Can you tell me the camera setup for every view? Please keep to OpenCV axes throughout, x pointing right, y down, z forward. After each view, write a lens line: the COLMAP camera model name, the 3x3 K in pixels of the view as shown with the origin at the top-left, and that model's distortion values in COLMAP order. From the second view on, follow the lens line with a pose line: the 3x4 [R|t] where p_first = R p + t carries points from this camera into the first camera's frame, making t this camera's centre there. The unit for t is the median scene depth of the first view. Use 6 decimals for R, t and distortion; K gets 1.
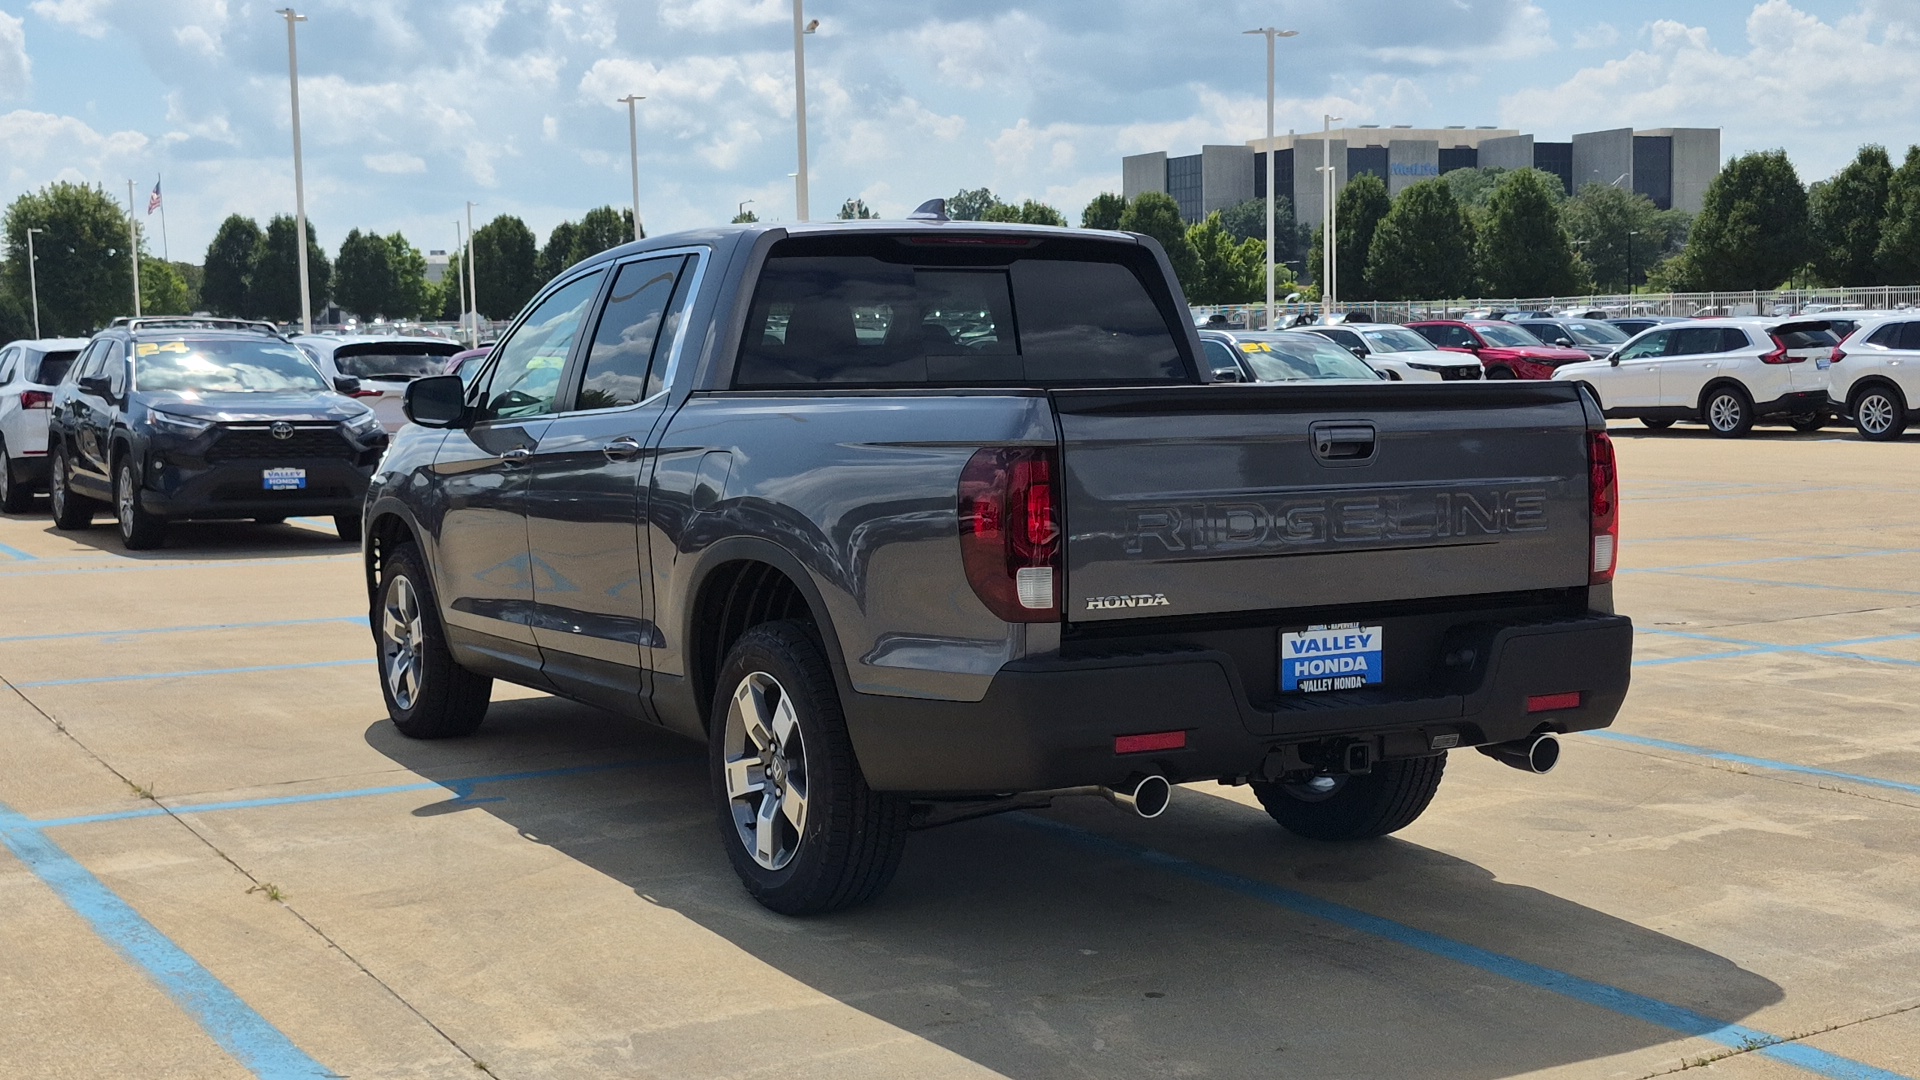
lens RADIAL K [[2275.2, 0, 960.0], [0, 2275.2, 540.0], [0, 0, 1]] dist [0.115248, -0.037044]
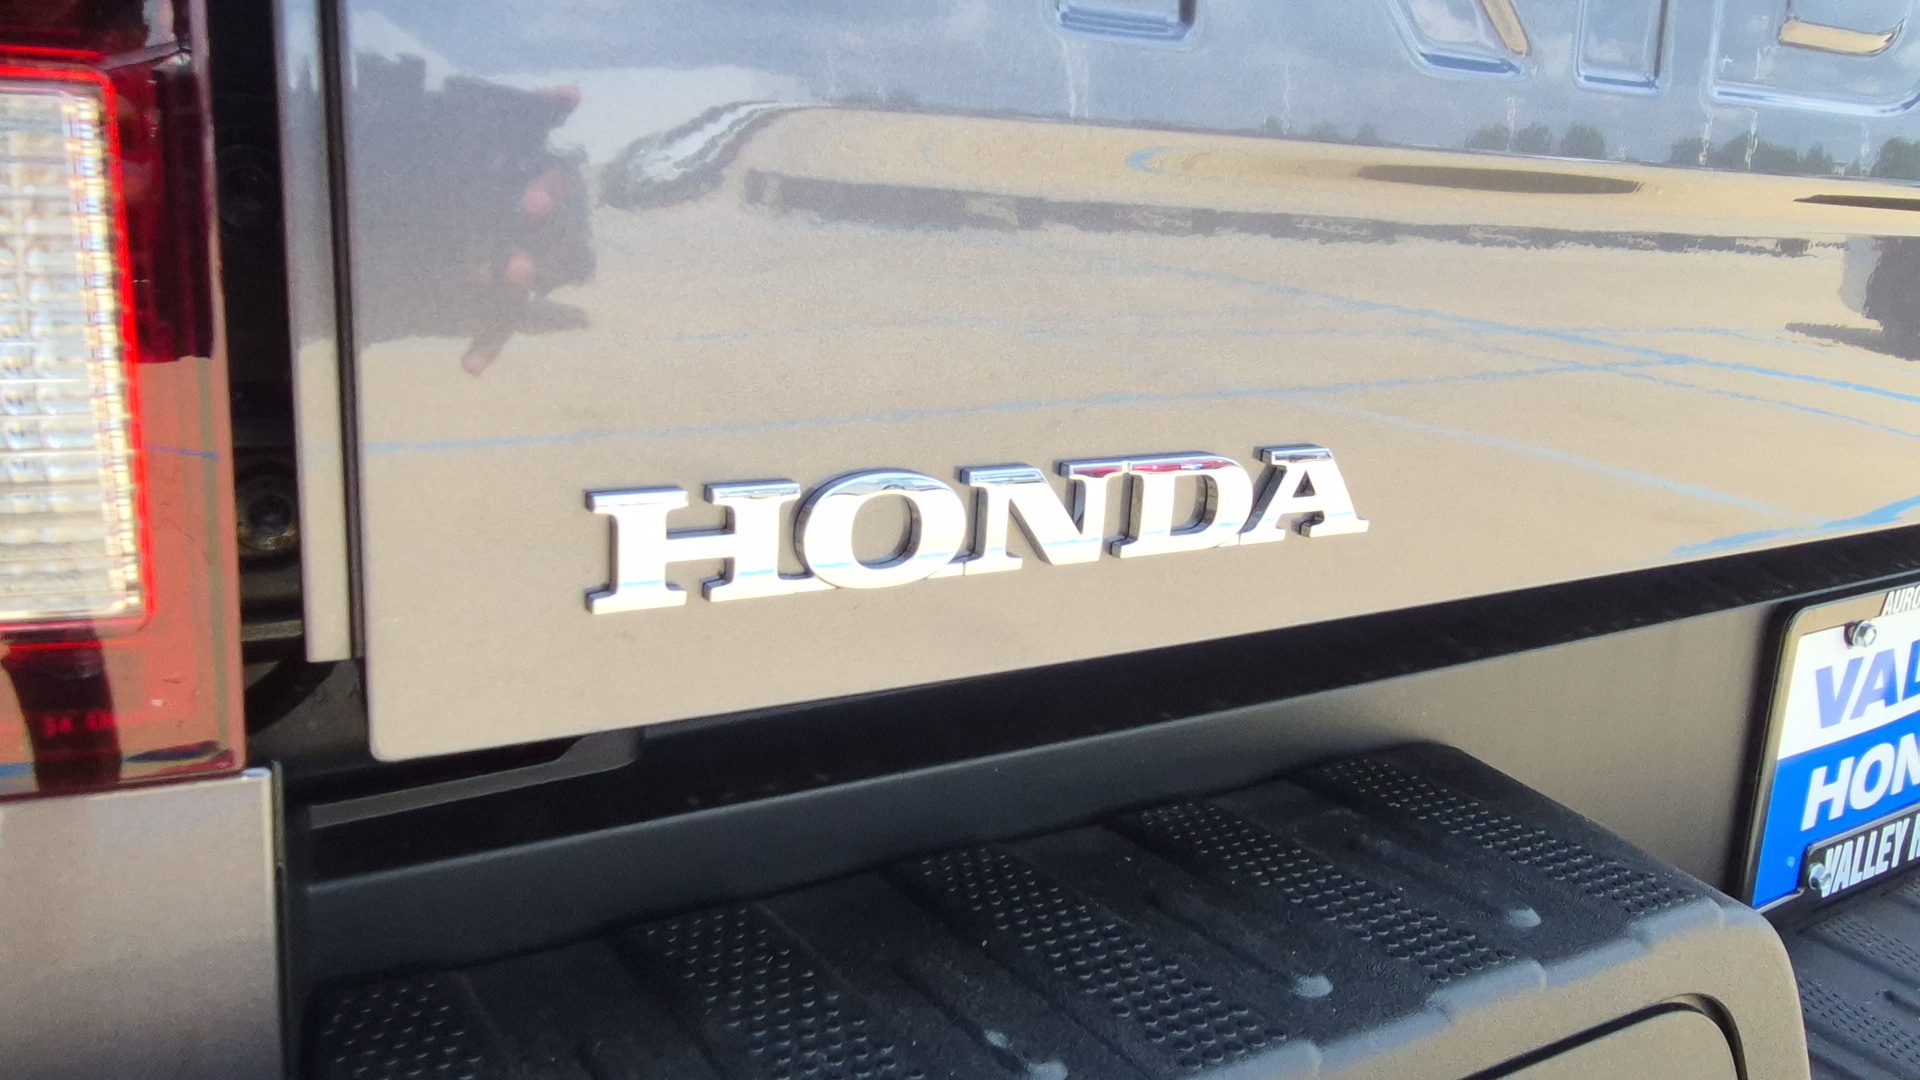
lens RADIAL K [[1518.7, 0, 960.0], [0, 1518.7, 540.0], [0, 0, 1]] dist [-0.038629, 0.005109]
pose [[0.996588, 0.038184, 0.073174, 0.060194], [-0.049923, 0.984861, 0.166000, 0.015212], [-0.065728, -0.169087, 0.983407, 0.862154]]
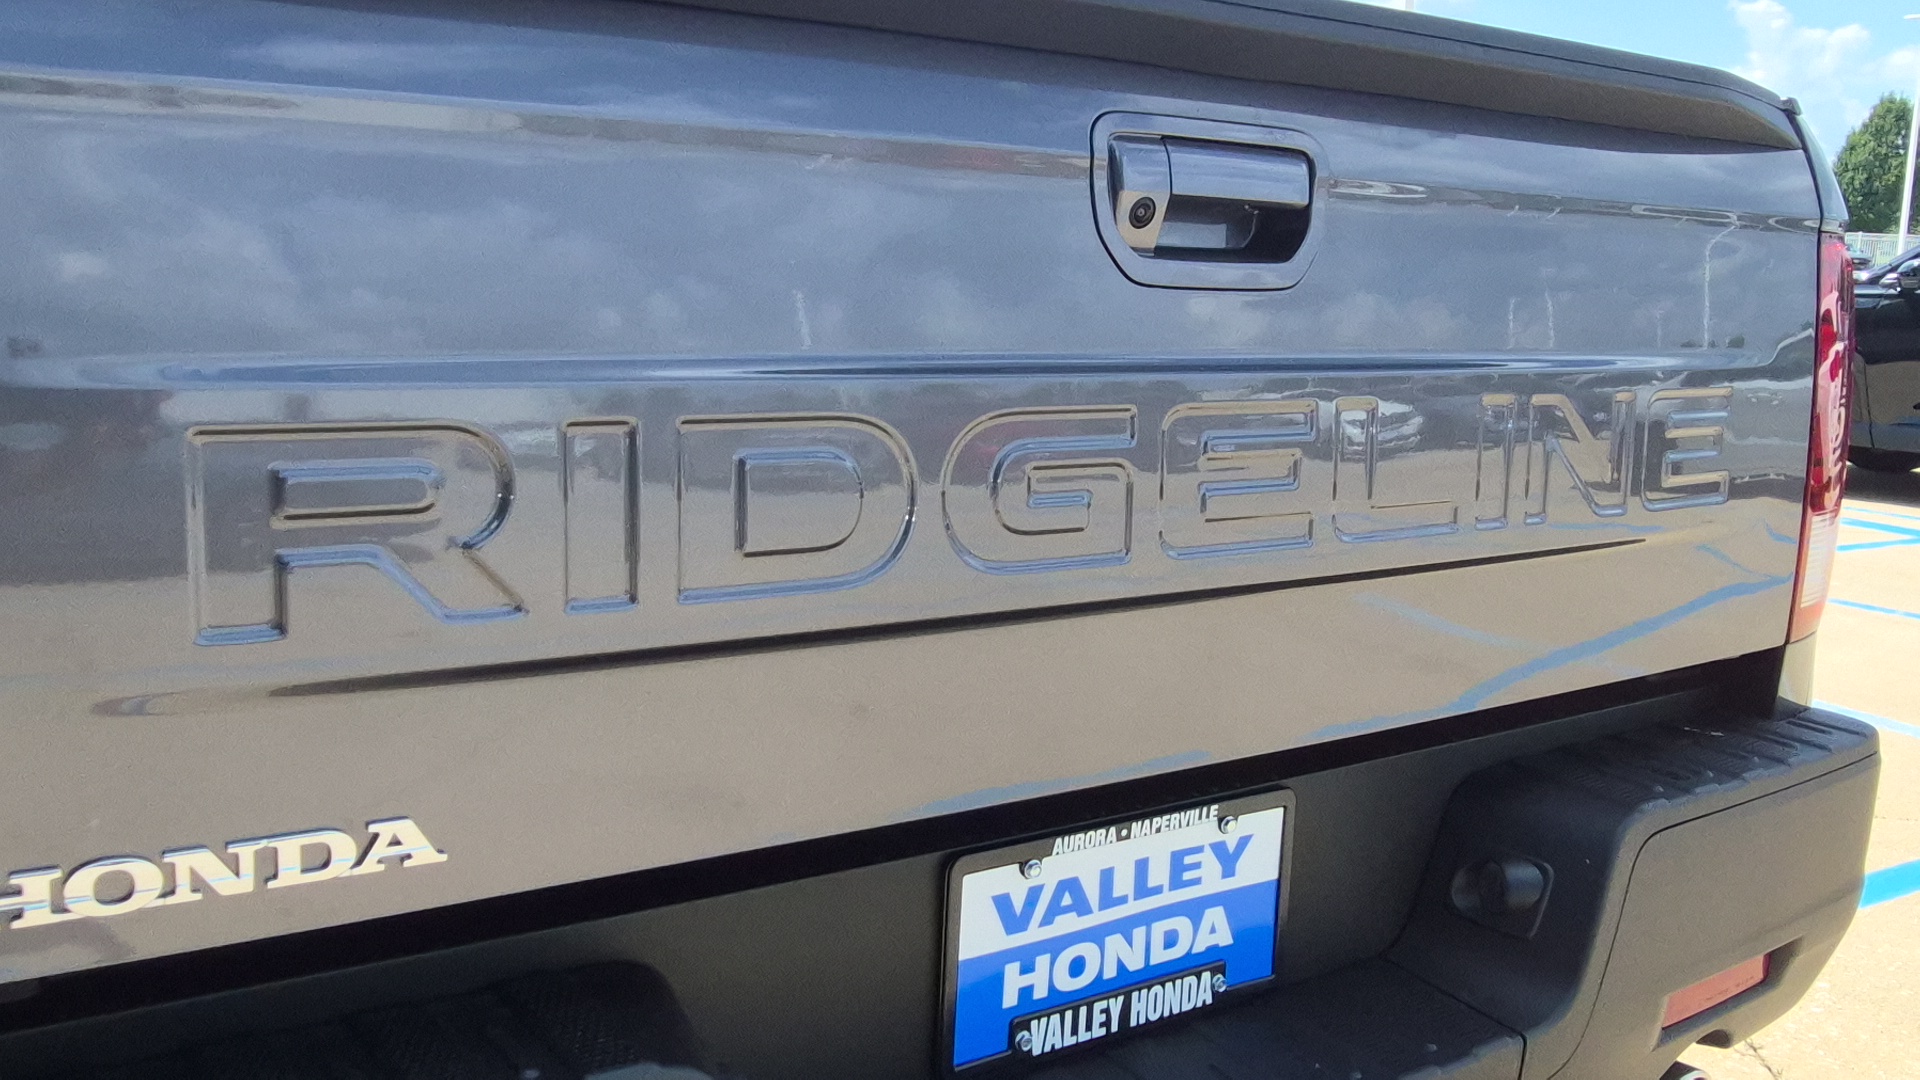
lens RADIAL K [[1662.7, 0, 963.0], [0, 1662.7, 514.9], [0, 0, 1]] dist [-0.019392, 0.000008]
pose [[0.994527, 0.032910, 0.099161, 0.116798], [-0.041031, 0.995869, 0.081001, -0.019476], [-0.096086, -0.084627, 0.991769, 0.782271]]
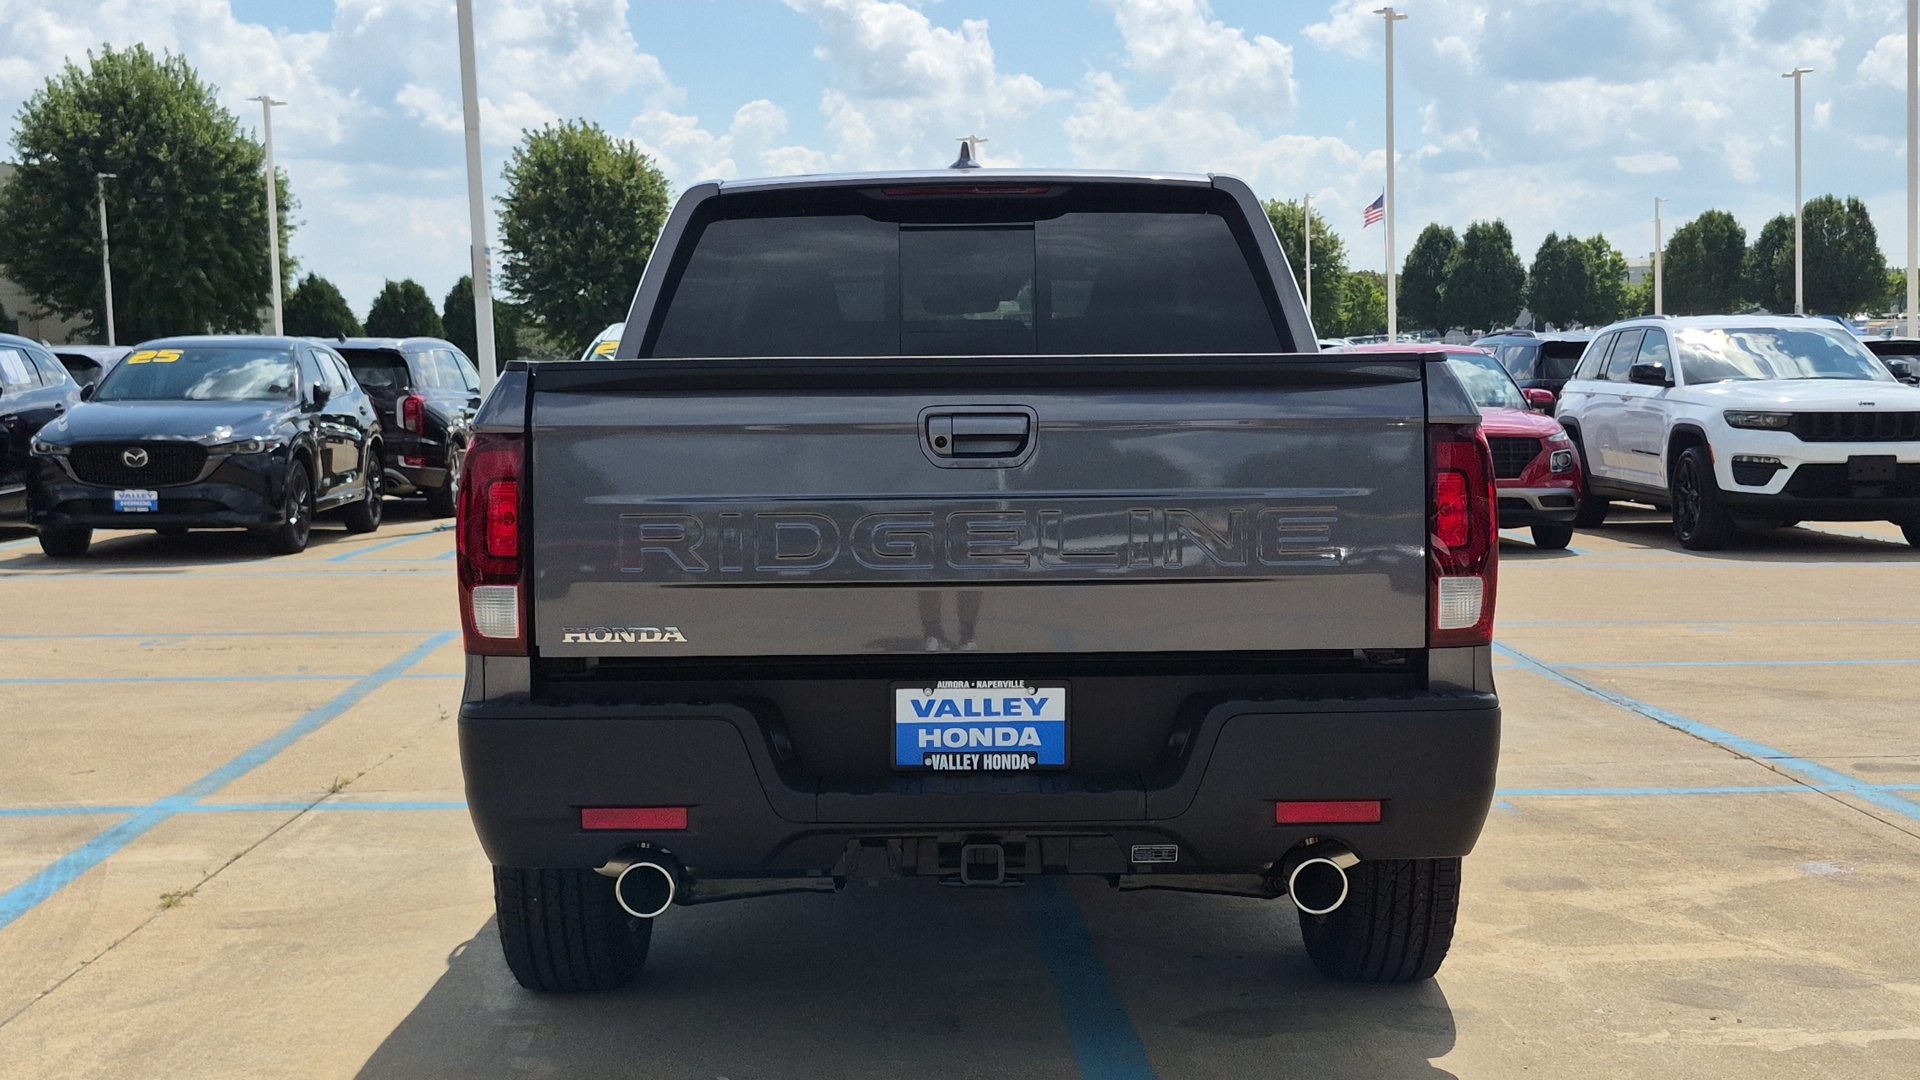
lens RADIAL K [[2364.5, 0, 954.8], [0, 2364.5, 536.8], [0, 0, 1]] dist [0.155342, -0.304388]
pose [[0.873039, 0.029320, -0.486769, 0.523294], [-0.033339, 0.999444, 0.000405, -0.009815], [0.486510, 0.015875, 0.873531, 0.321312]]
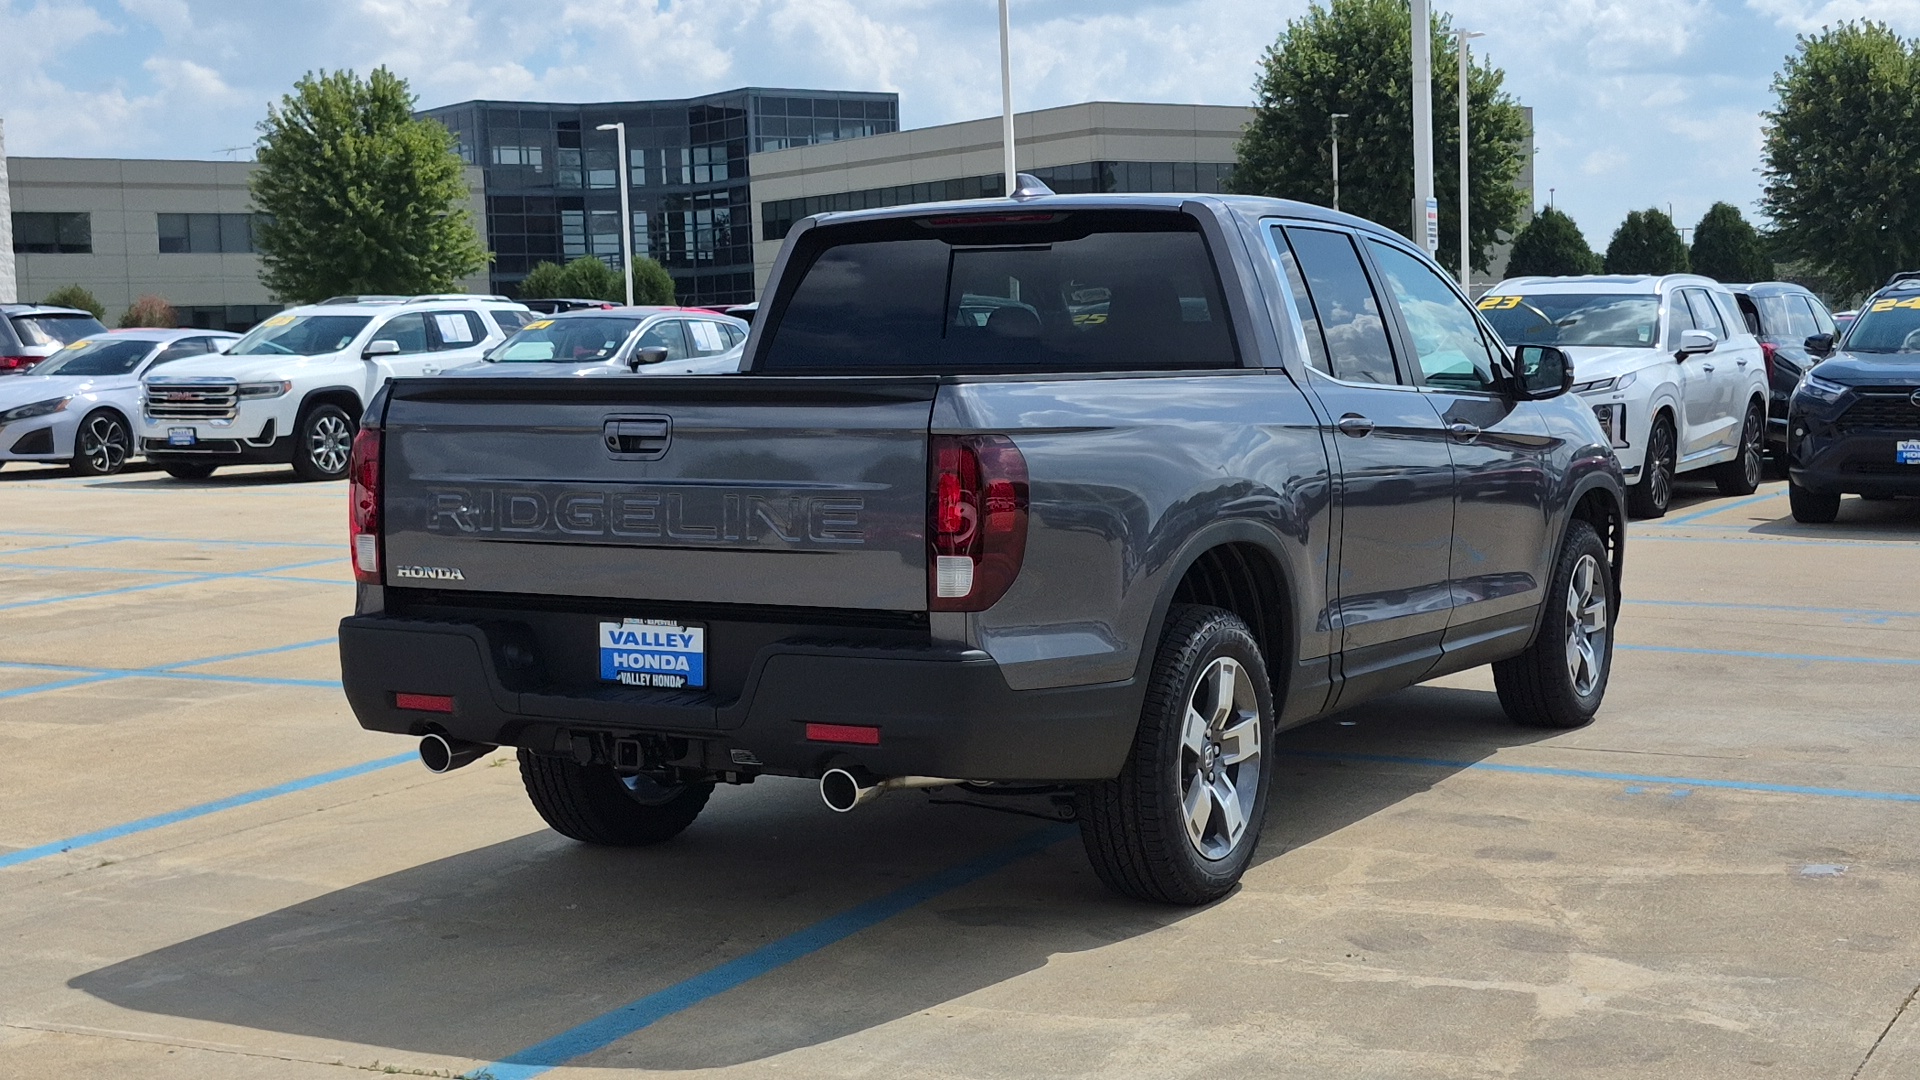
lens RADIAL K [[2554.3, 0, 960.0], [0, 2554.3, 540.0], [0, 0, 1]] dist [0.115550, -0.013226]
pose [[0.523692, 0.068932, -0.849114, 1.162021], [-0.057267, 0.997315, 0.045643, -0.055285], [0.849981, 0.024723, 0.526233, 0.524040]]
